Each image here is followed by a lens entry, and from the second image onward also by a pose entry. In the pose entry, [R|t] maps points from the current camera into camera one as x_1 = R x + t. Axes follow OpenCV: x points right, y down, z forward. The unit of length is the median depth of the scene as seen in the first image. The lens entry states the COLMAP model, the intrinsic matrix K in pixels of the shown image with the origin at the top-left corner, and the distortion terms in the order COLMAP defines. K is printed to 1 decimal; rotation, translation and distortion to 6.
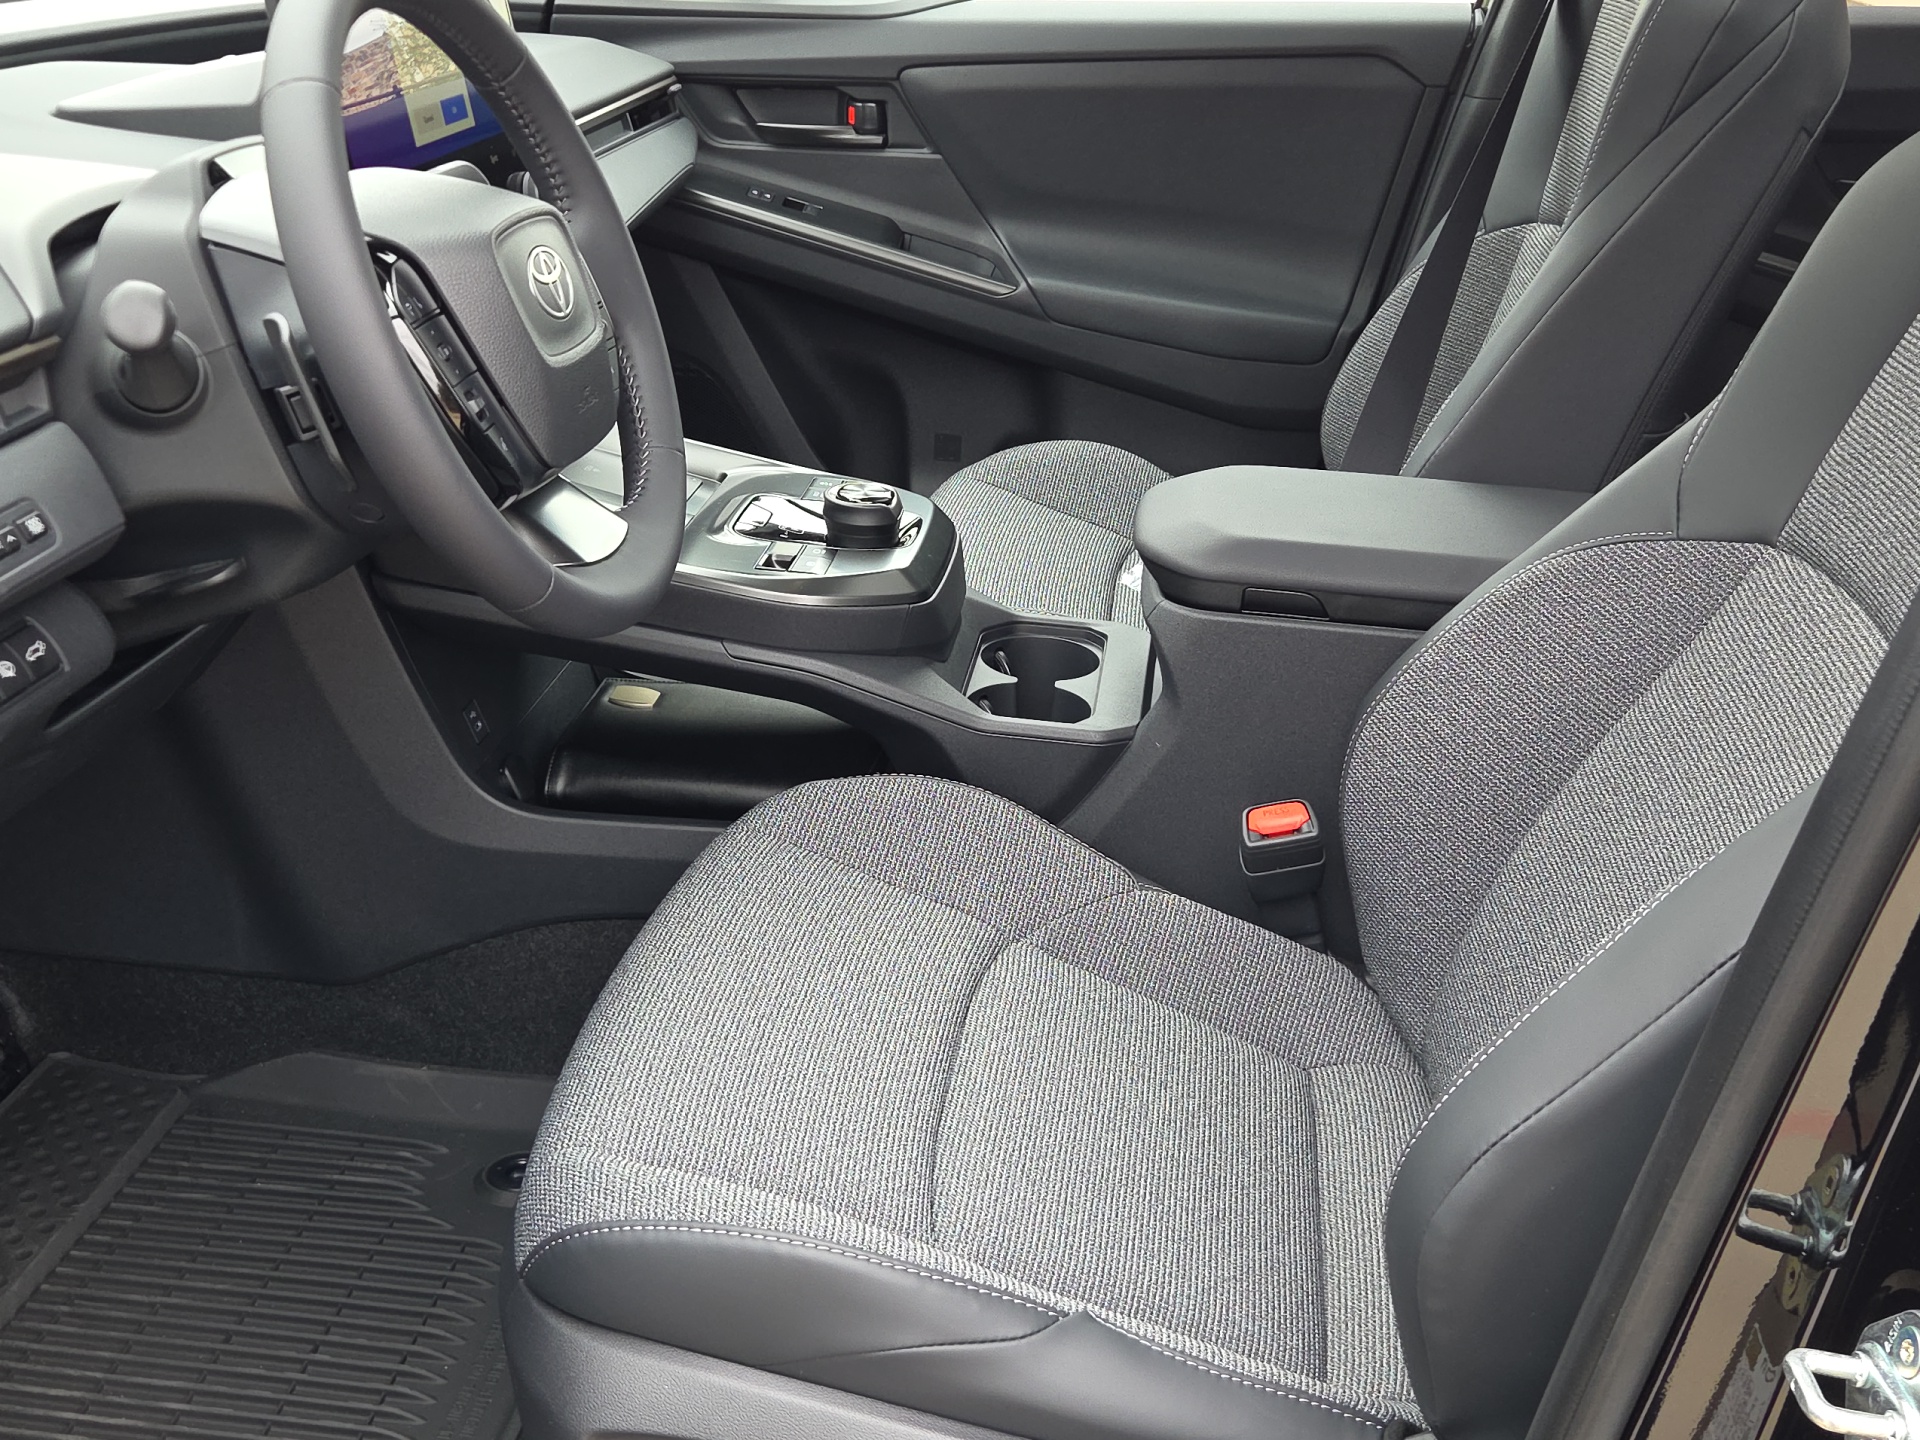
lens RADIAL K [[2002.1, 0, 939.7], [0, 2002.1, 682.3], [0, 0, 1]] dist [0.063829, 0.000000]
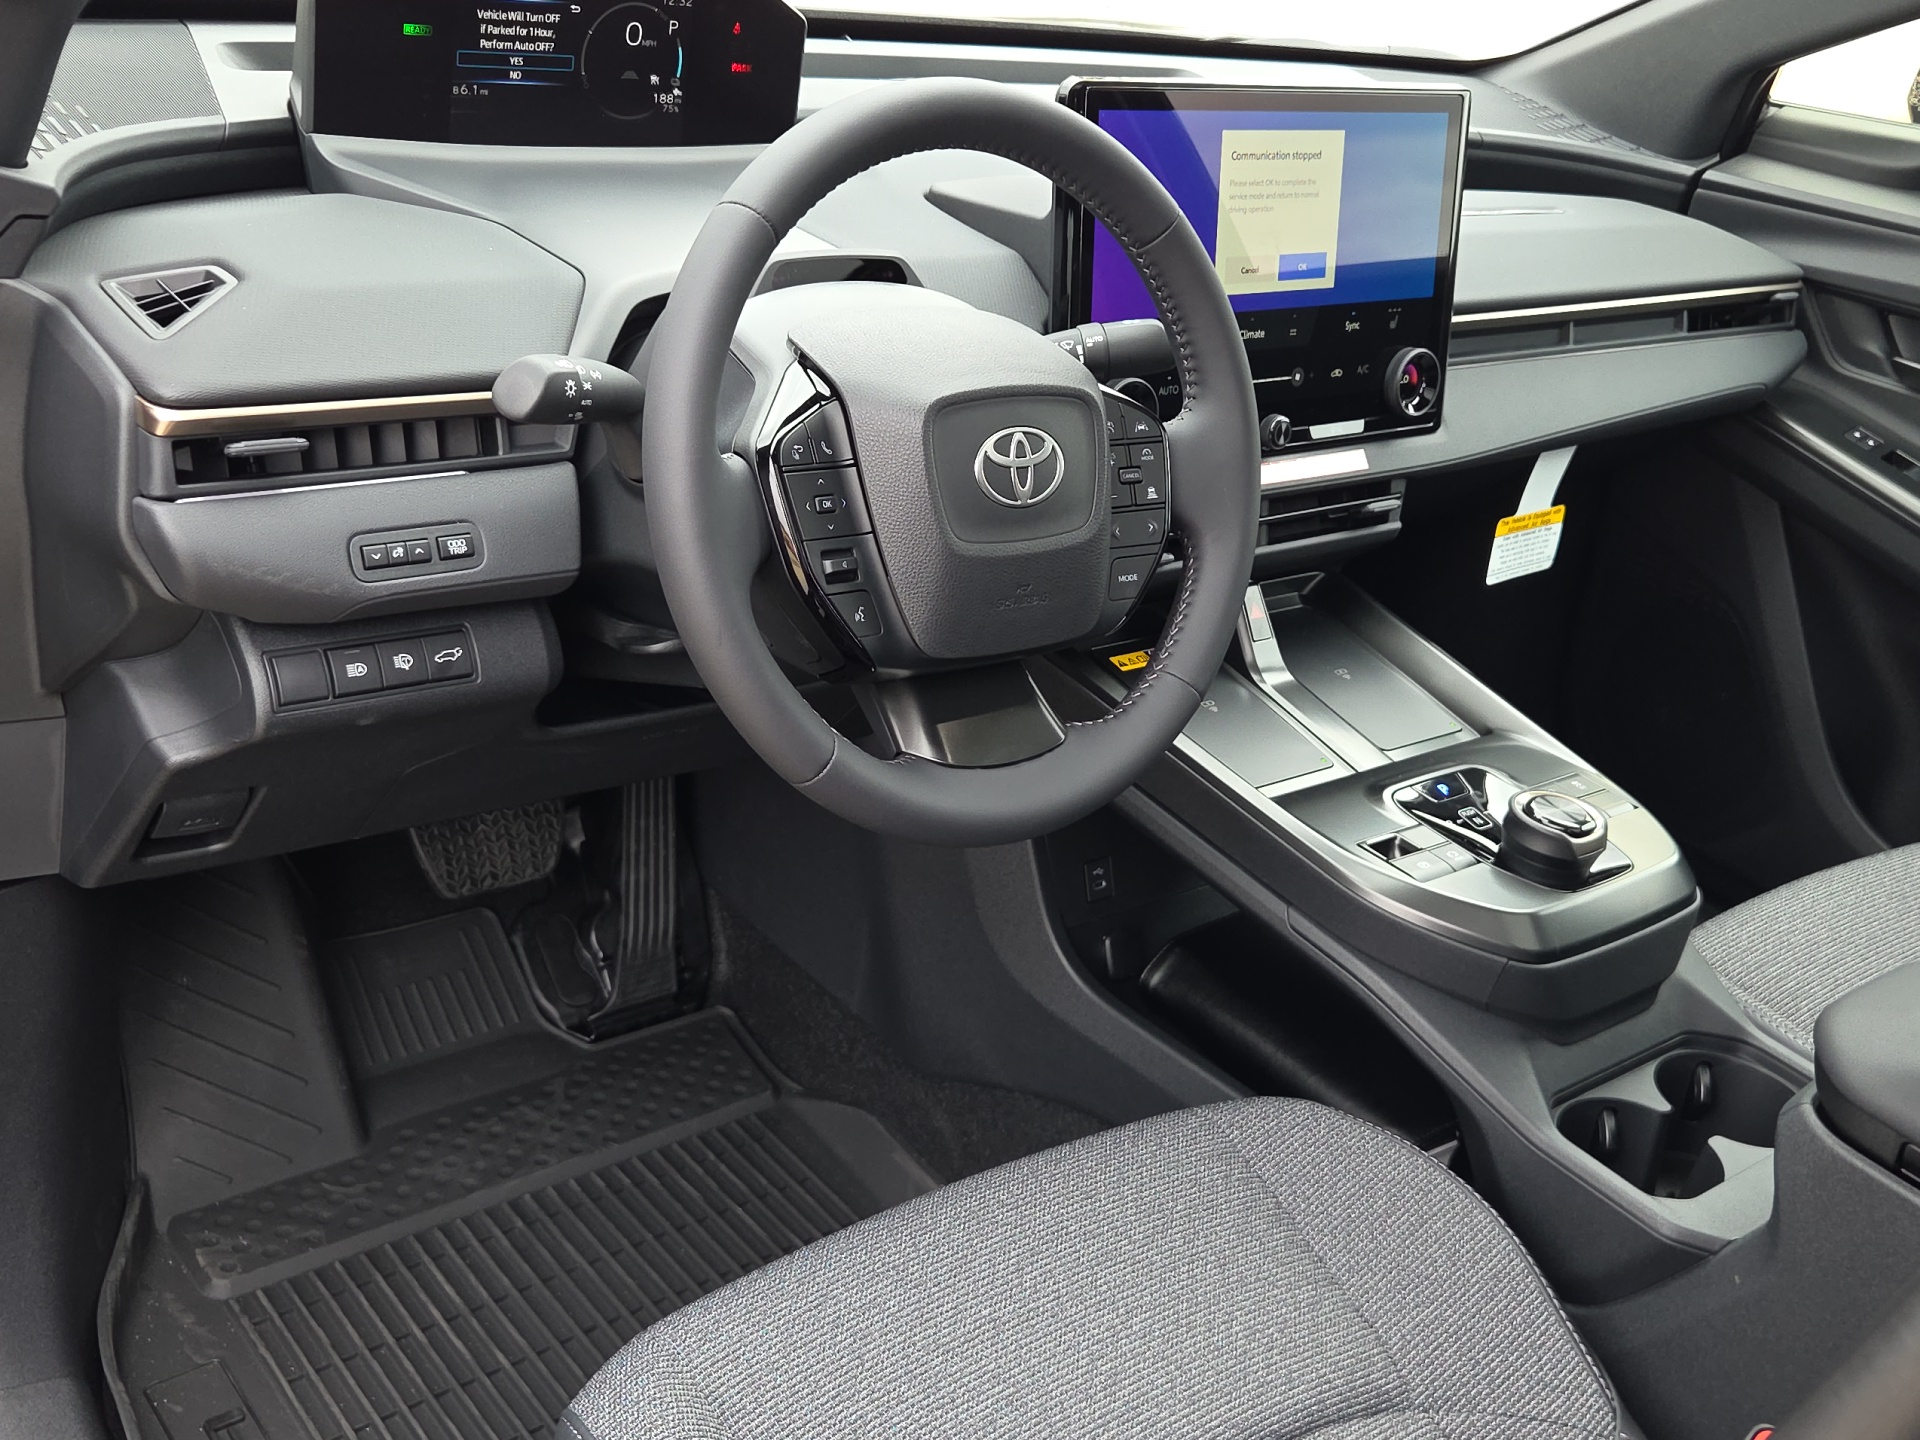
lens RADIAL K [[2002.1, 0, 946.8], [0, 2002.1, 670.9], [0, 0, 1]] dist [0.063829, 0.000000]
pose [[0.728853, 0.336953, -0.596017, 0.256427], [-0.365635, 0.927547, 0.077256, -0.122928], [0.578865, 0.161616, 0.799246, 0.194050]]
